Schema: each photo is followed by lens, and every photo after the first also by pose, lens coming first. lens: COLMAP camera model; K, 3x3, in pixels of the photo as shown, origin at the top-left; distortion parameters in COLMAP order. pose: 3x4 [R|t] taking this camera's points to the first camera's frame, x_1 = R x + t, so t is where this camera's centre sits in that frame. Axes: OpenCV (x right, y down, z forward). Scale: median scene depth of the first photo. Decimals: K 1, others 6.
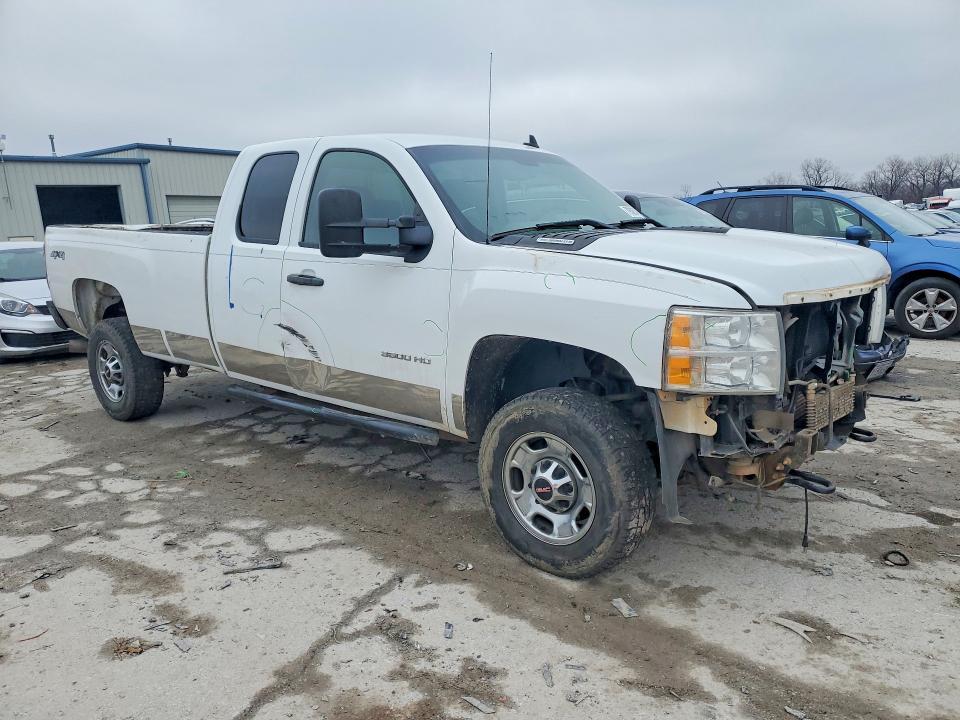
lens RADIAL K [[747.9, 0, 479.8], [0, 747.9, 362.7], [0, 0, 1]] dist [0.024956, -0.017293]
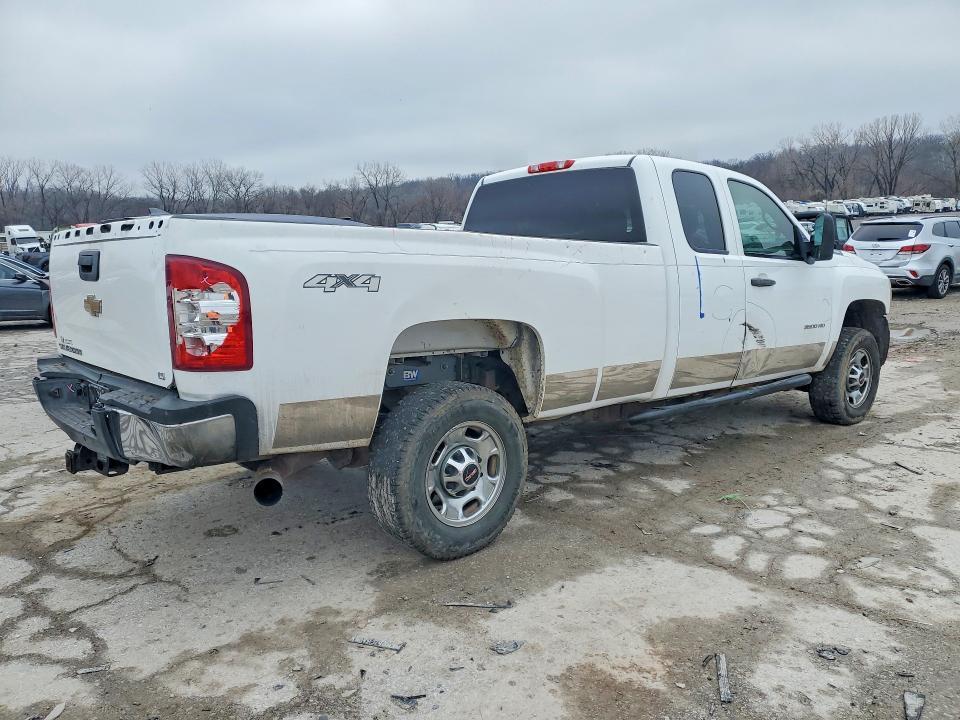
lens RADIAL K [[747.9, 0, 480.8], [0, 747.9, 355.3], [0, 0, 1]] dist [0.024956, -0.017293]
pose [[0.149099, -0.116964, 0.981880, -1.404547], [0.190841, 0.977714, 0.087488, -0.173994], [-0.970232, 0.174338, 0.168098, 1.163094]]
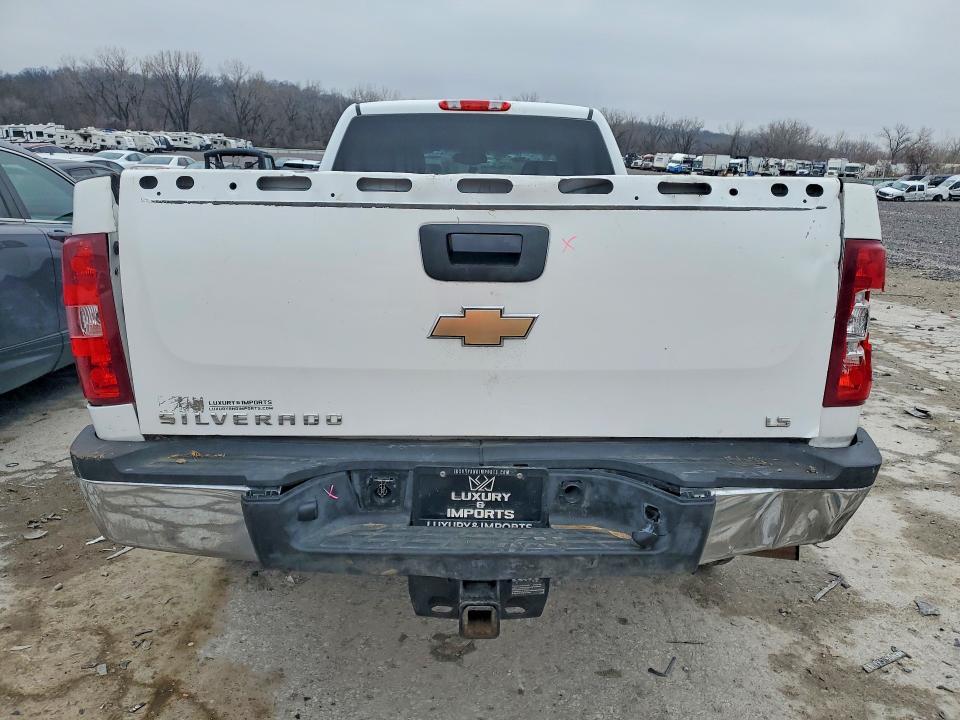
lens RADIAL K [[747.9, 0, 477.6], [0, 747.9, 363.1], [0, 0, 1]] dist [0.024956, -0.017293]
pose [[-0.657937, -0.167449, 0.734221, -1.021579], [0.126092, 0.936707, 0.326620, -0.337604], [-0.742442, 0.307475, -0.595180, 1.881001]]
